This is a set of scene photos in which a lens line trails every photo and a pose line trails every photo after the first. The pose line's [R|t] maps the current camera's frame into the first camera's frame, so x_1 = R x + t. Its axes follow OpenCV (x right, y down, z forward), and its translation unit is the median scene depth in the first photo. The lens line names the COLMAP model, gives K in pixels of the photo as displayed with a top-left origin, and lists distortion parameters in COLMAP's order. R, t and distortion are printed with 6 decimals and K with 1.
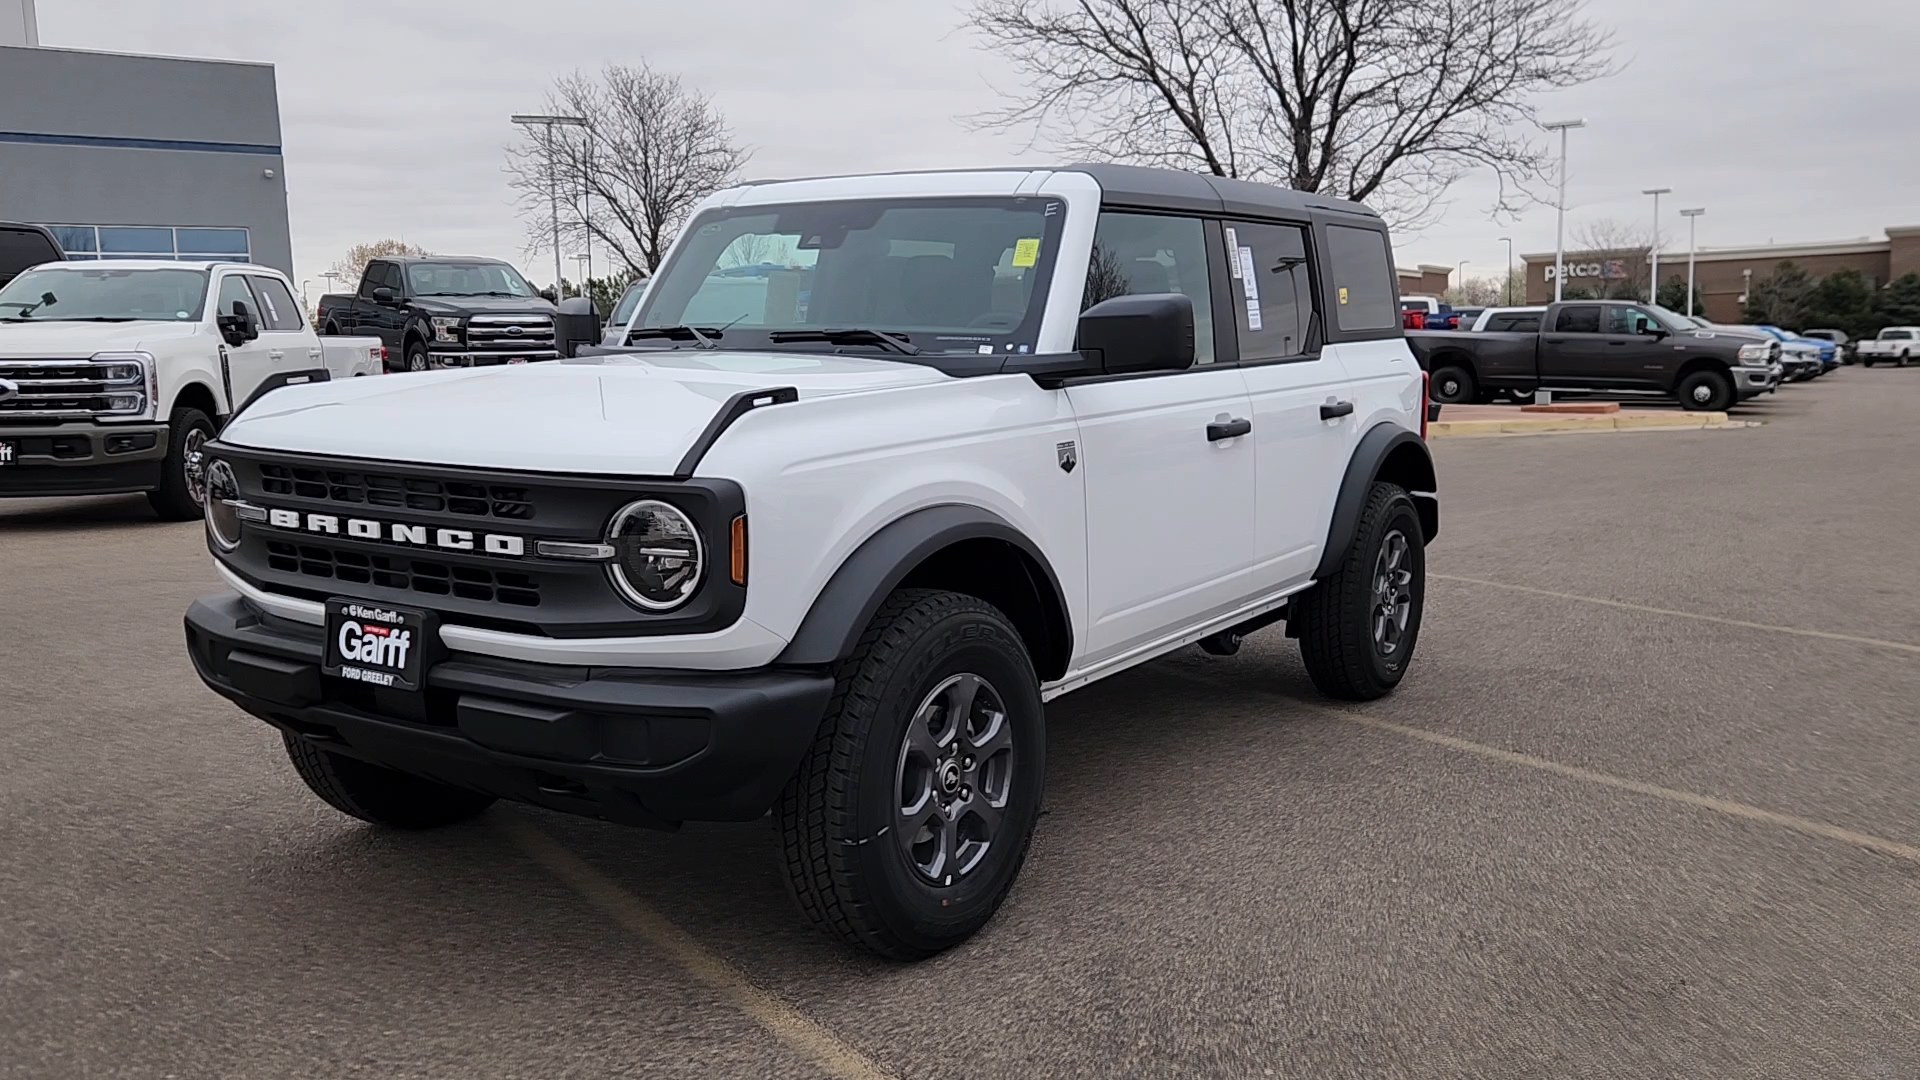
lens RADIAL K [[1616.9, 0, 950.8], [0, 1616.9, 553.2], [0, 0, 1]] dist [0.037411, -0.021559]
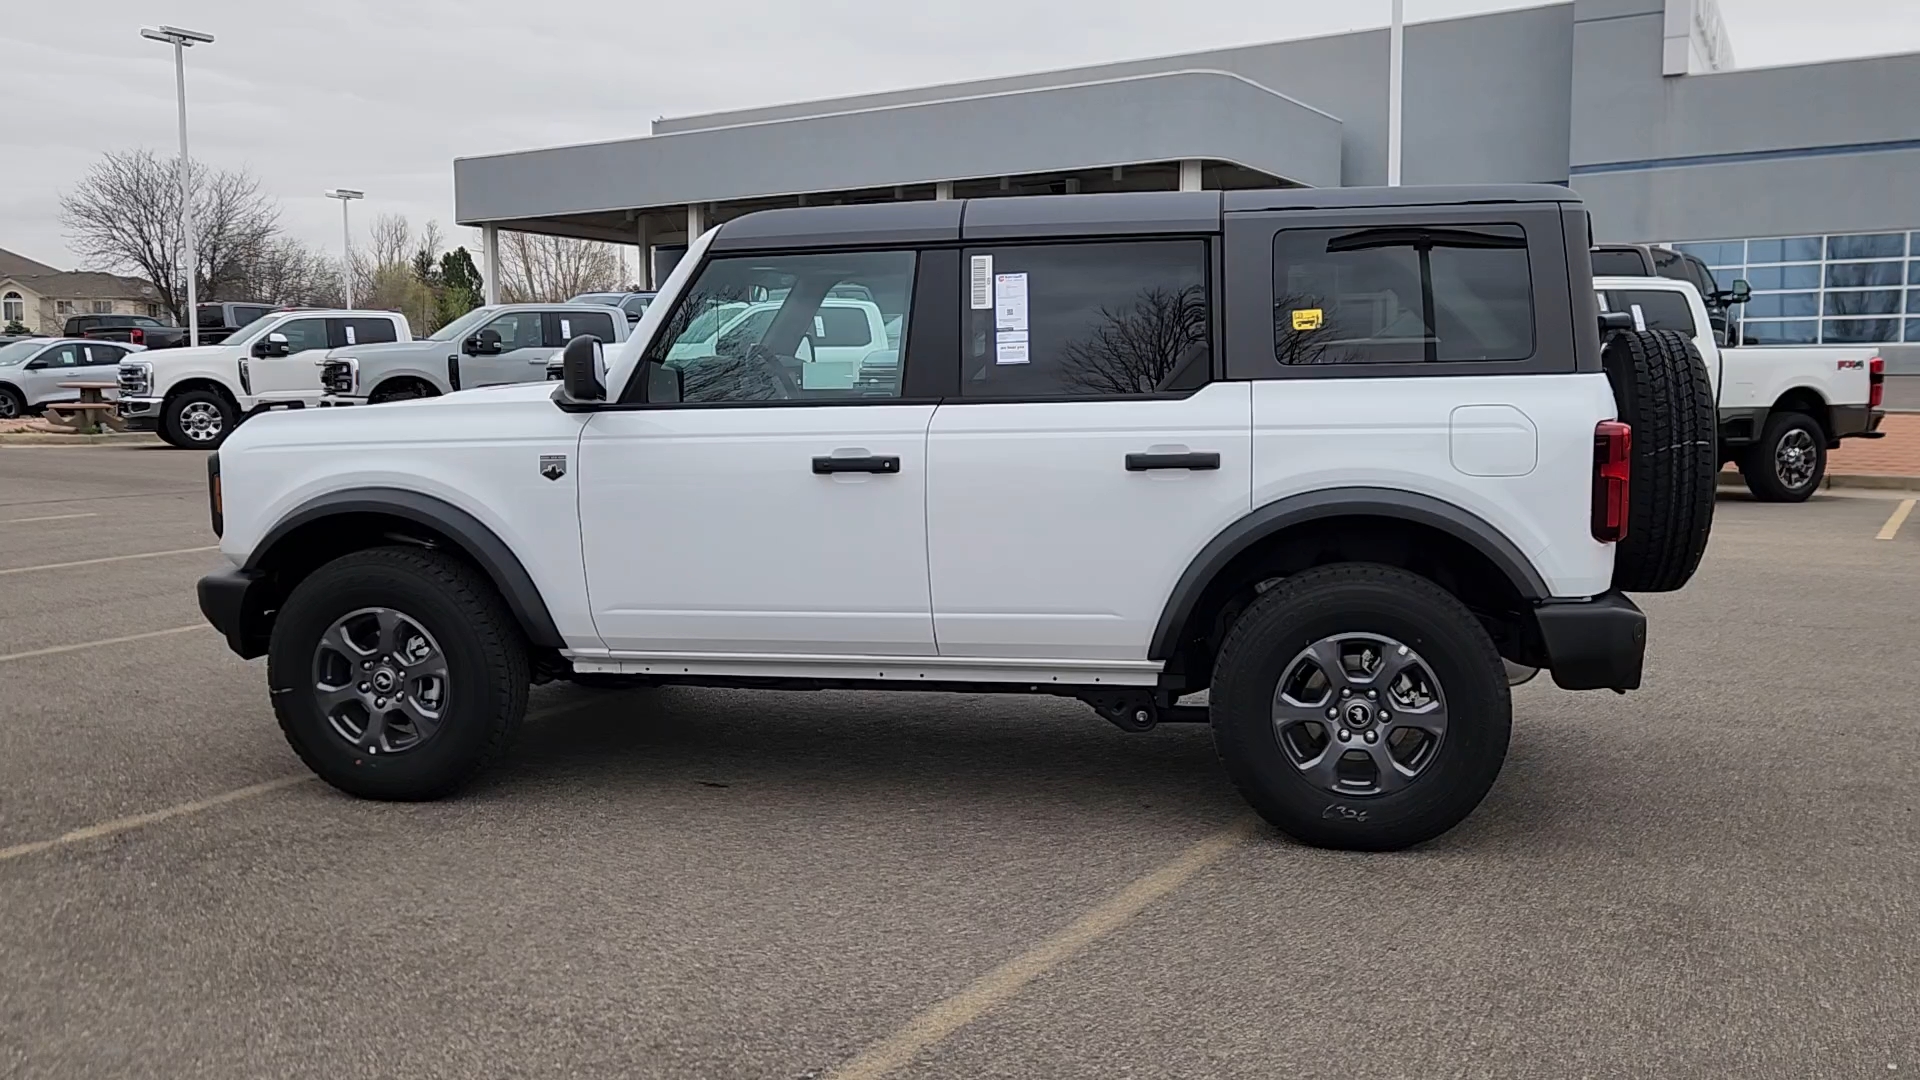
lens RADIAL K [[1616.2, 0, 949.8], [0, 1616.2, 546.6], [0, 0, 1]] dist [0.038730, -0.020923]
pose [[0.368340, 0.116518, -0.922361, 1.282861], [-0.121746, 0.989617, 0.076396, -0.126449], [0.921685, 0.084154, 0.378701, 0.789014]]
